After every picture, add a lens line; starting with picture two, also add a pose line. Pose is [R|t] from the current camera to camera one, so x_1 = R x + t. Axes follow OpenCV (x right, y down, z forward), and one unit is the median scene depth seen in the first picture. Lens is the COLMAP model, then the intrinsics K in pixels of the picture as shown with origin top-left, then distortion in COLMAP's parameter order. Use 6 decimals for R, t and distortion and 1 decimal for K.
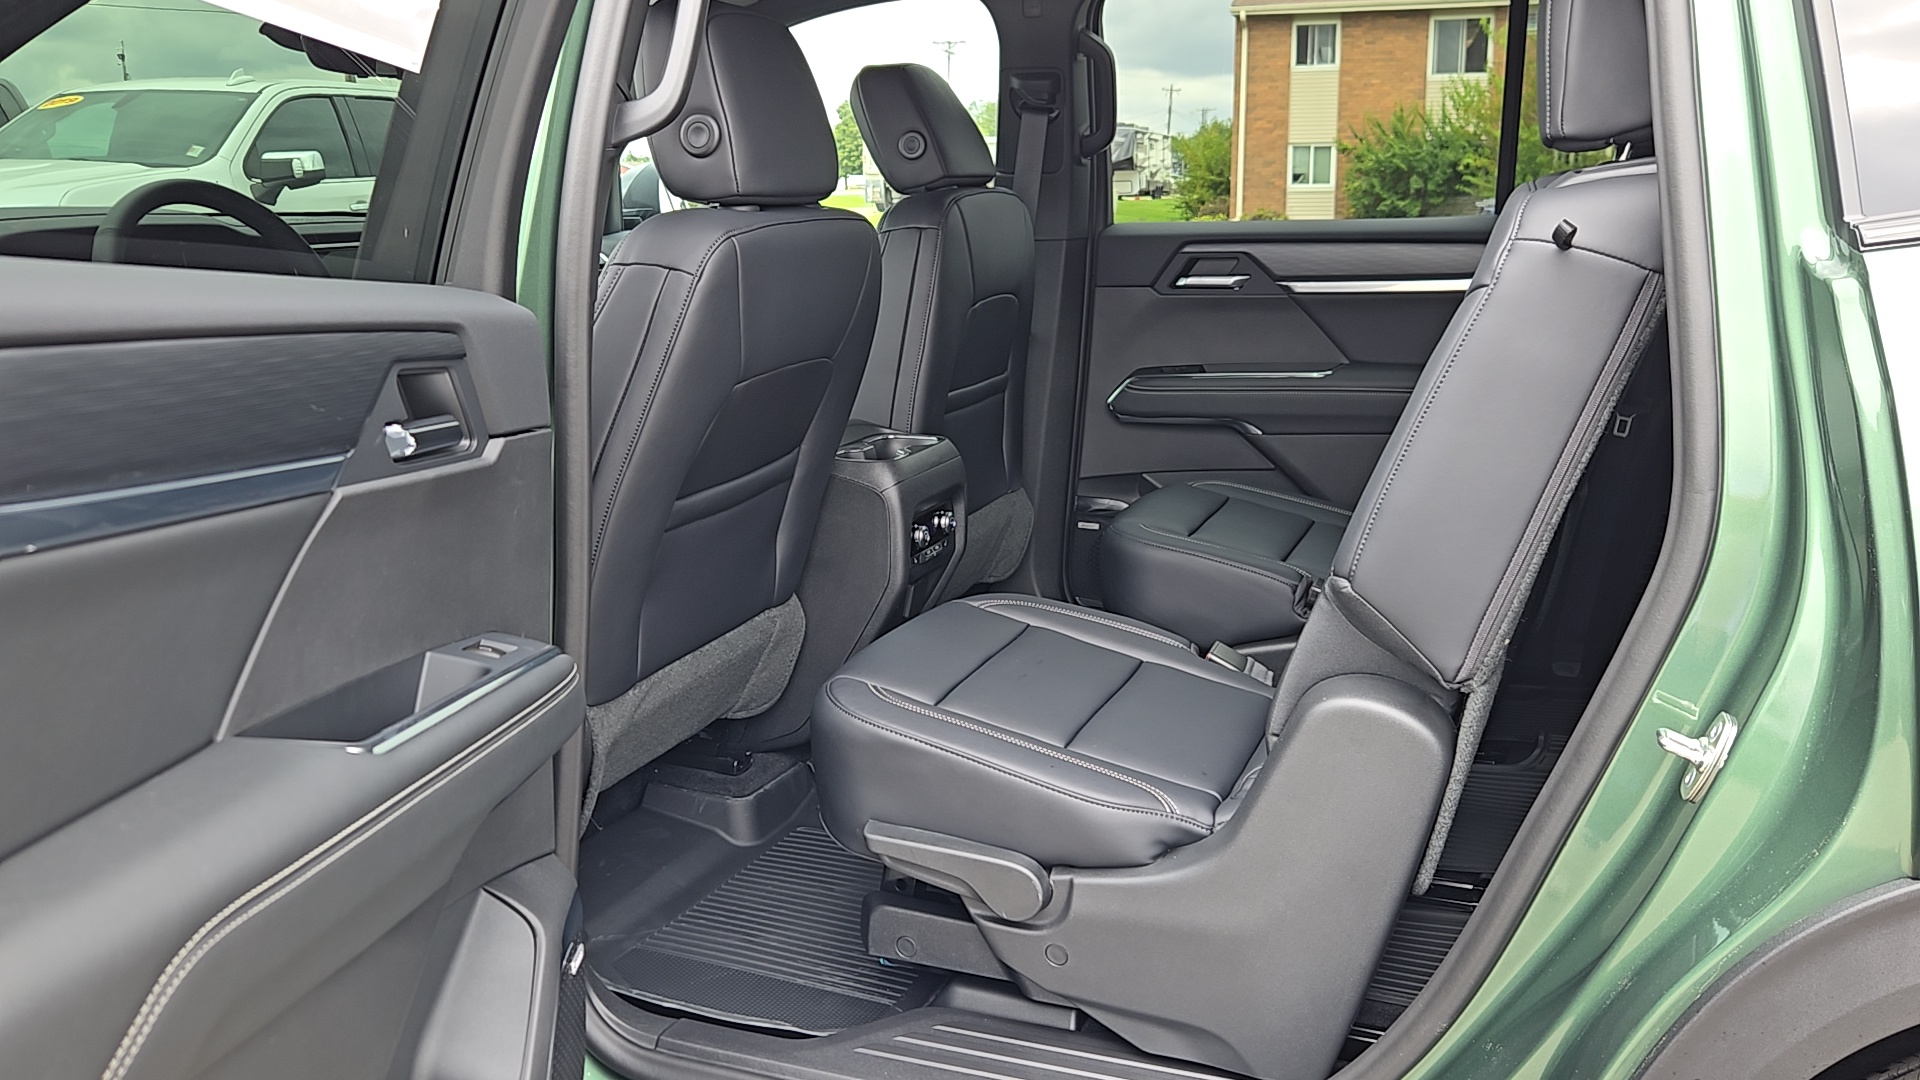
lens RADIAL K [[1609.6, 0, 959.5], [0, 1609.6, 542.3], [0, 0, 1]] dist [0.007302, -0.000593]
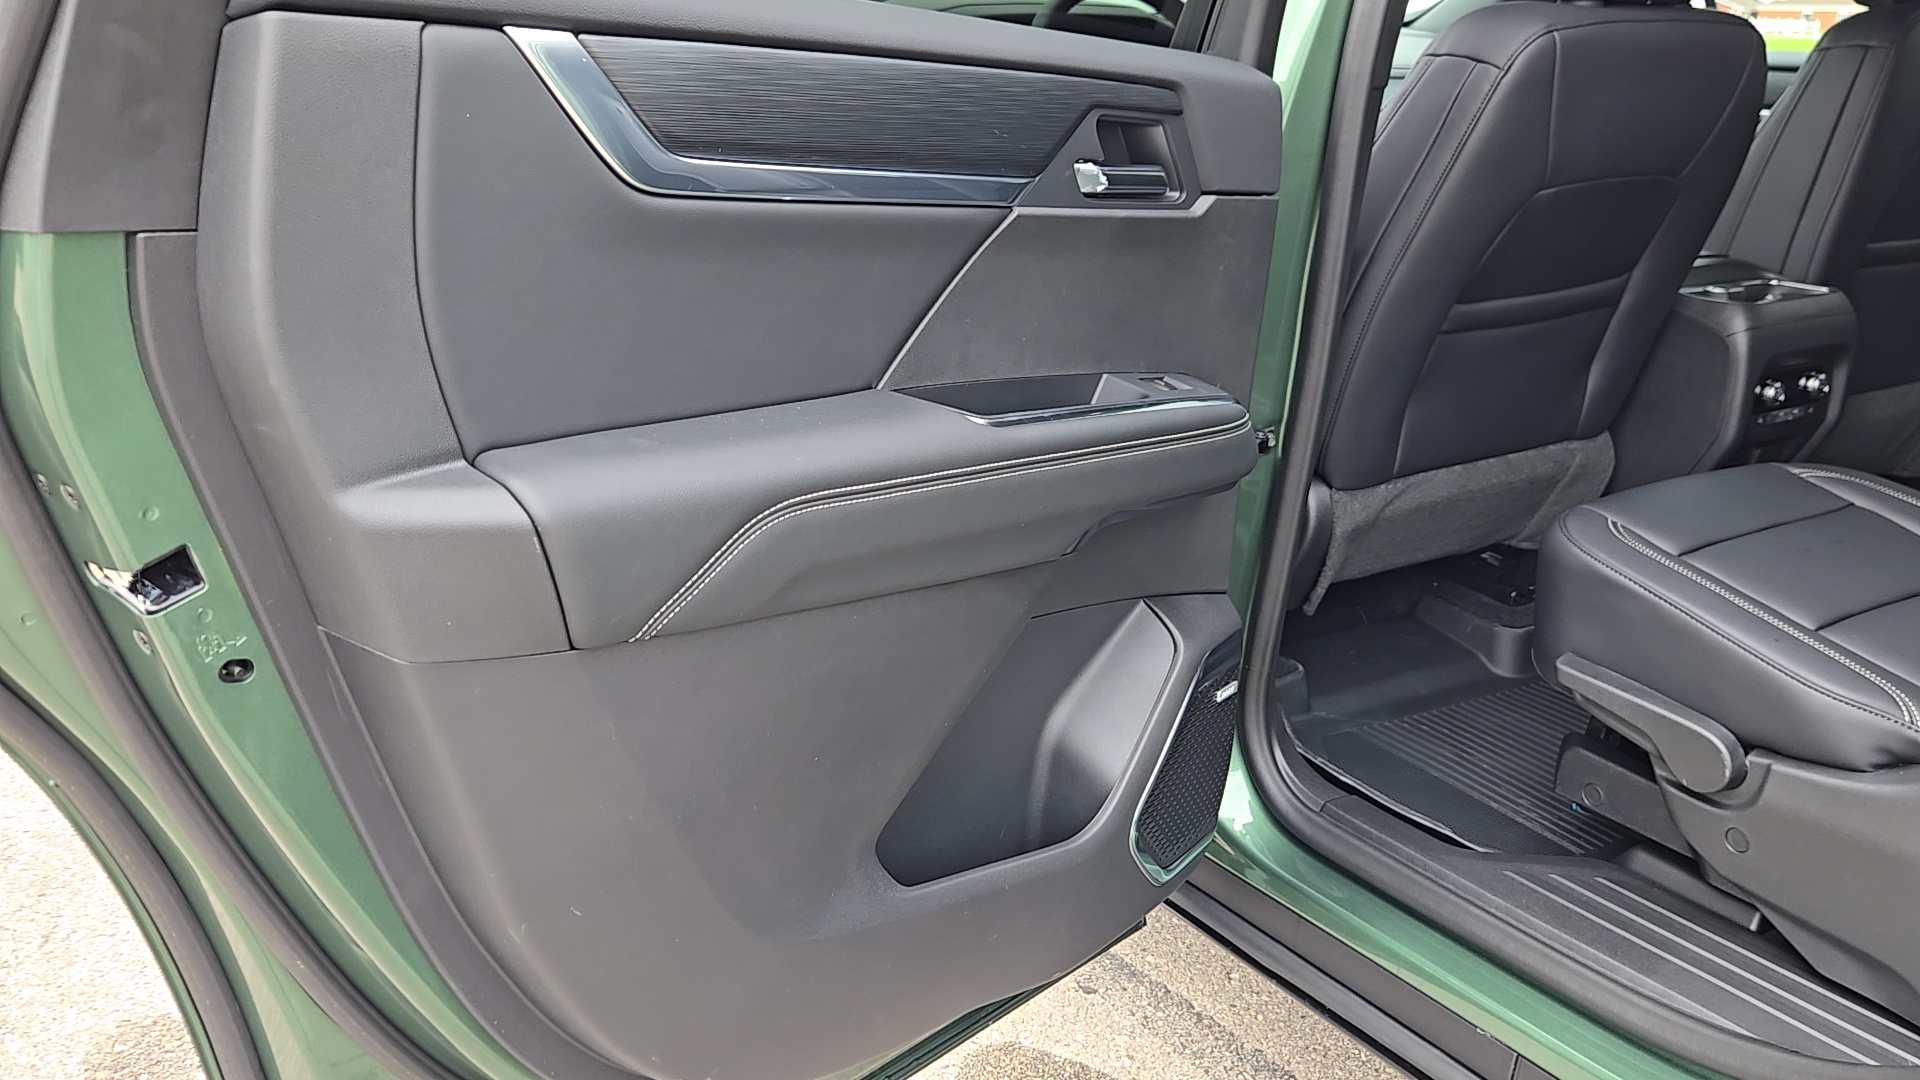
lens RADIAL K [[1609.6, 0, 946.0], [0, 1609.6, 549.9], [0, 0, 1]] dist [0.007302, -0.000593]
pose [[0.810930, 0.210229, -0.546074, 0.157438], [-0.153513, 0.976978, 0.148150, 0.026355], [0.564648, -0.036310, 0.824533, -0.007783]]
